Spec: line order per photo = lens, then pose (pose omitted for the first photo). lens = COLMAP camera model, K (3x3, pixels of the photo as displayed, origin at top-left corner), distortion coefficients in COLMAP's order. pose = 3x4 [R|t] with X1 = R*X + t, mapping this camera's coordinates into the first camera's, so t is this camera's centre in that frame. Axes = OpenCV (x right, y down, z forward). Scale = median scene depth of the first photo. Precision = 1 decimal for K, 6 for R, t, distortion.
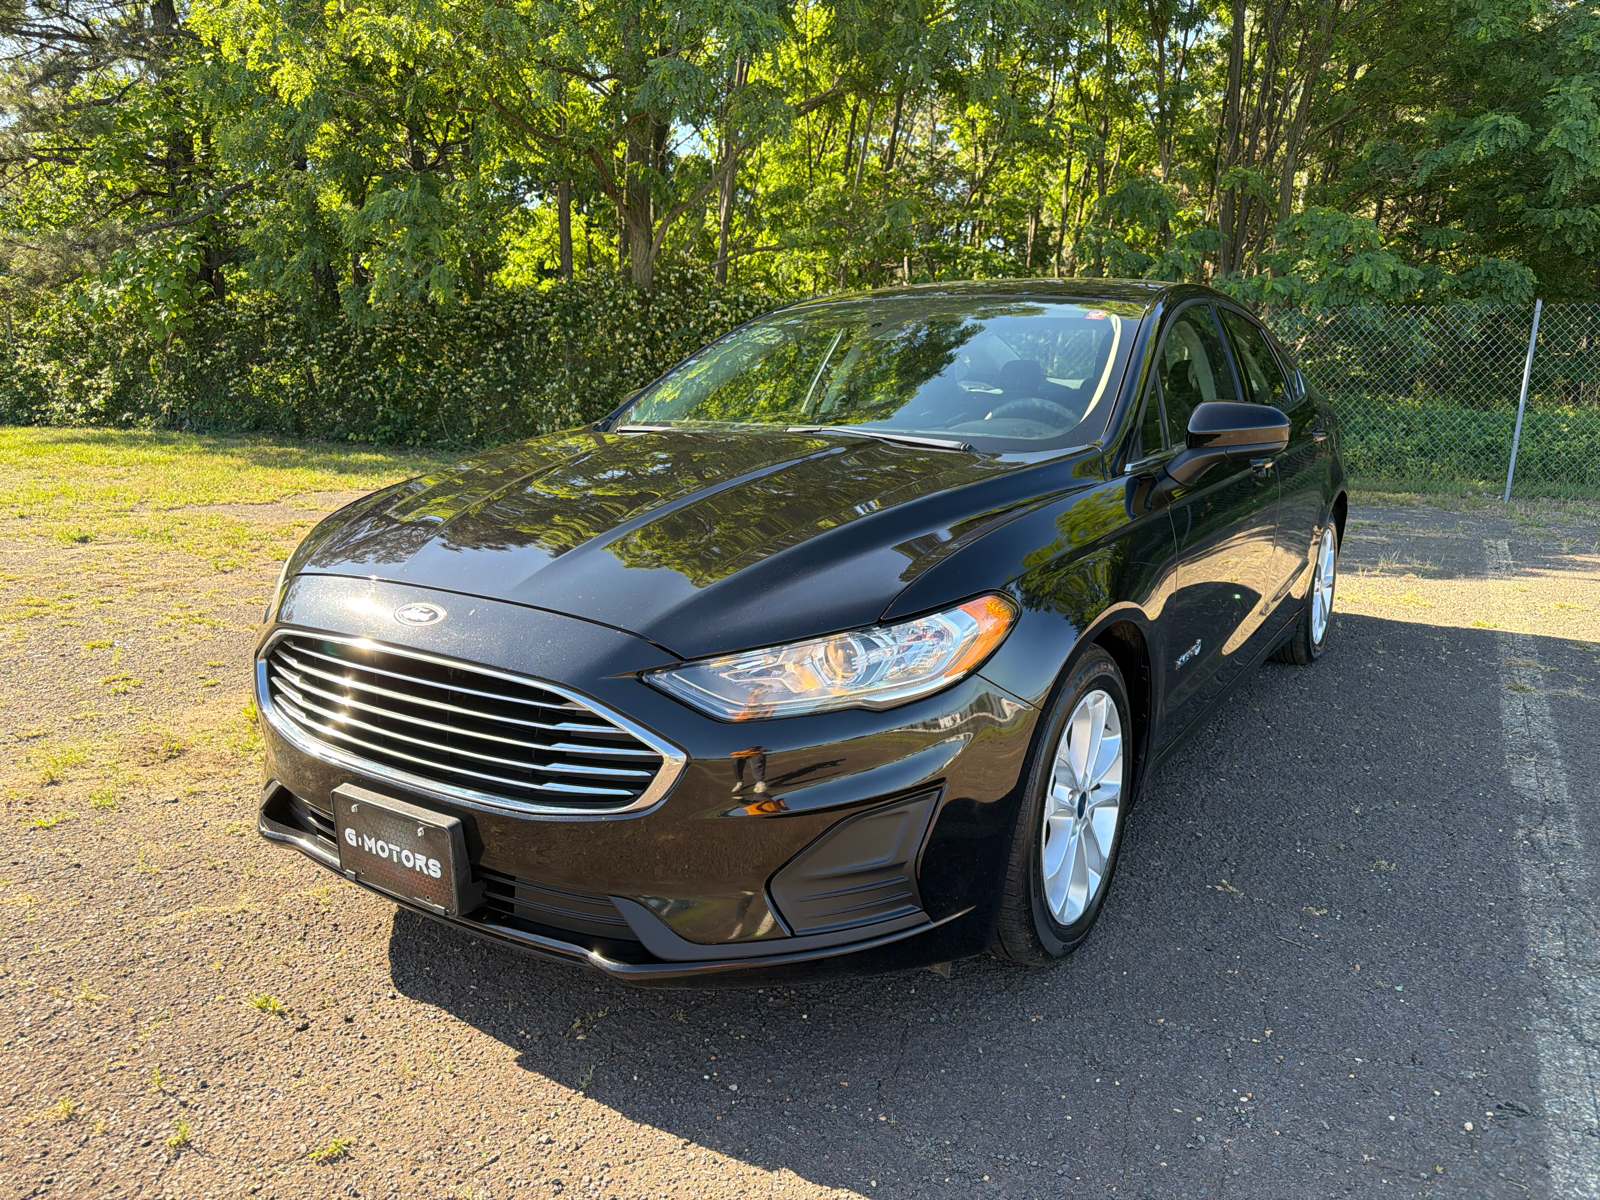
lens RADIAL K [[1105.9, 0, 798.6], [0, 1105.9, 659.2], [0, 0, 1]] dist [0.040852, -0.052170]
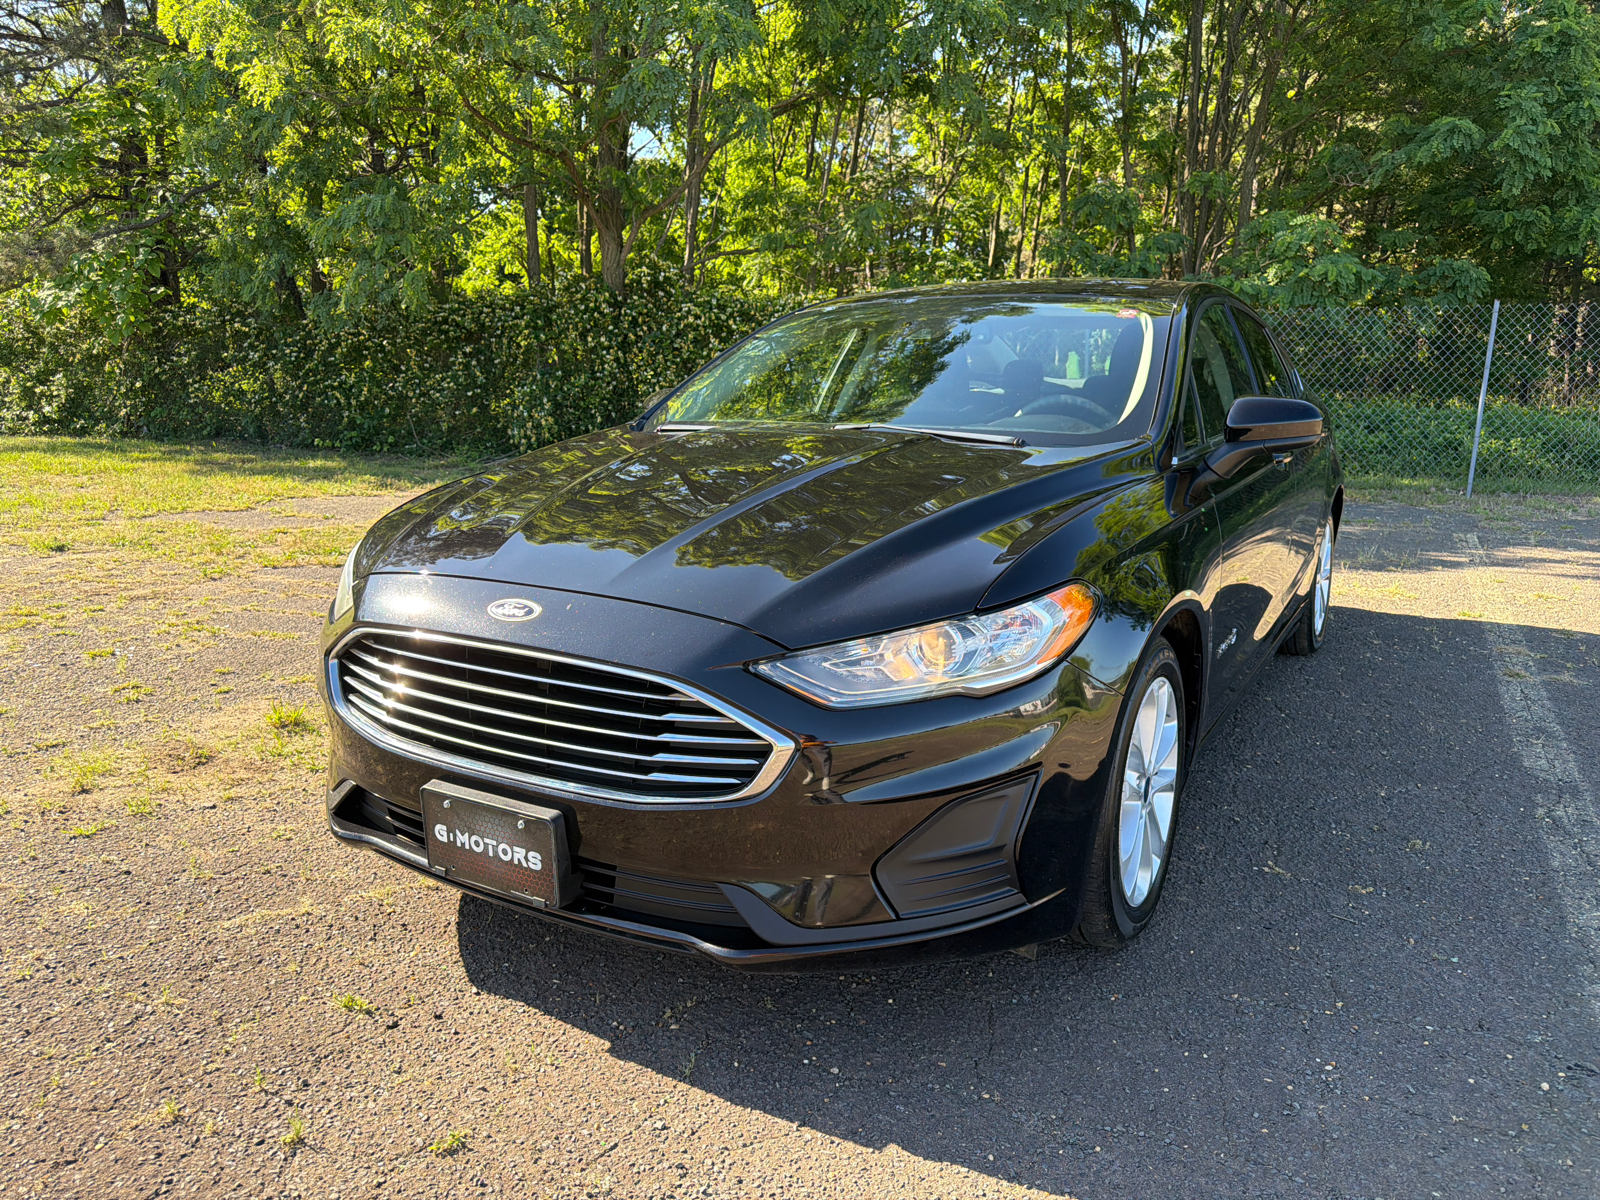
lens RADIAL K [[1108.6, 0, 801.3], [0, 1108.6, 656.3], [0, 0, 1]] dist [0.034345, -0.042092]
pose [[0.999155, -0.014890, 0.038317, -0.080492], [0.015120, 0.999869, -0.005700, 0.007767], [-0.038228, 0.006274, 0.999249, -0.011864]]
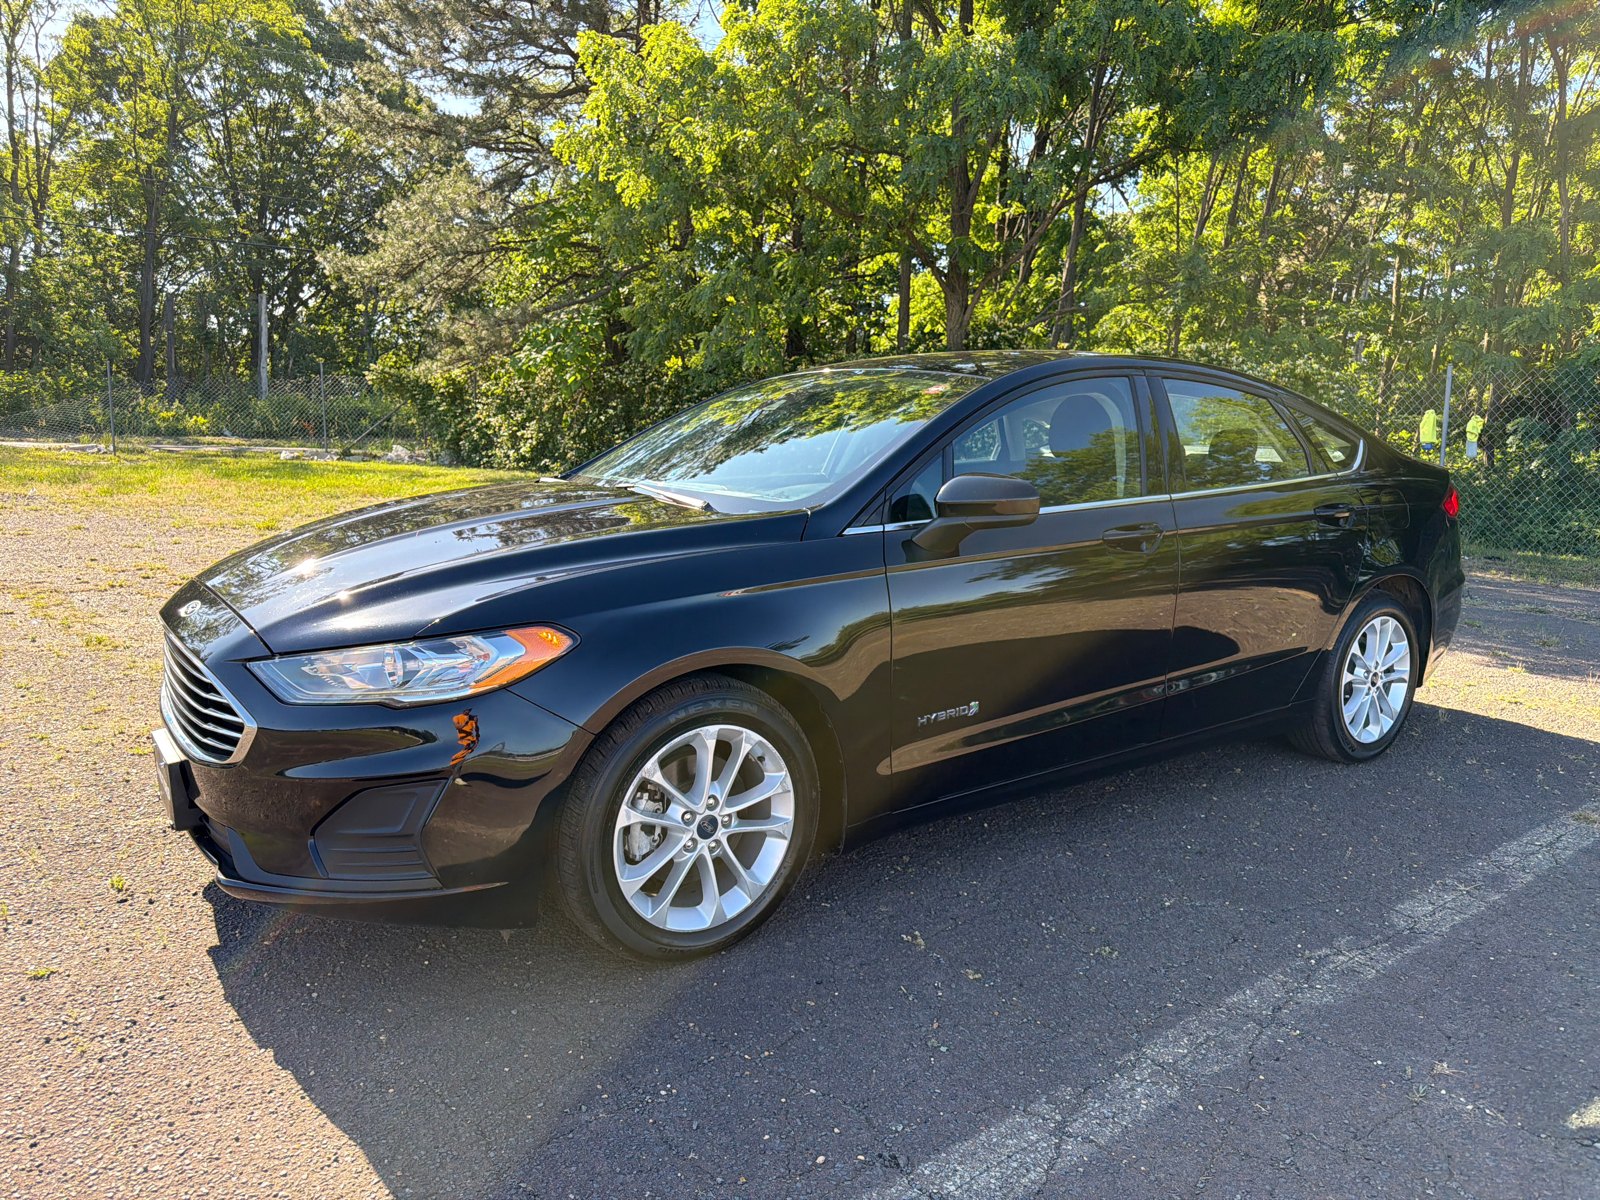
lens RADIAL K [[1095.8, 0, 788.0], [0, 1095.8, 665.7], [0, 0, 1]] dist [0.062492, -0.083000]
pose [[0.929540, 0.089752, -0.357632, 0.576110], [-0.104228, 0.994324, -0.021366, -0.012608], [0.353684, 0.057136, 0.933618, -0.011198]]
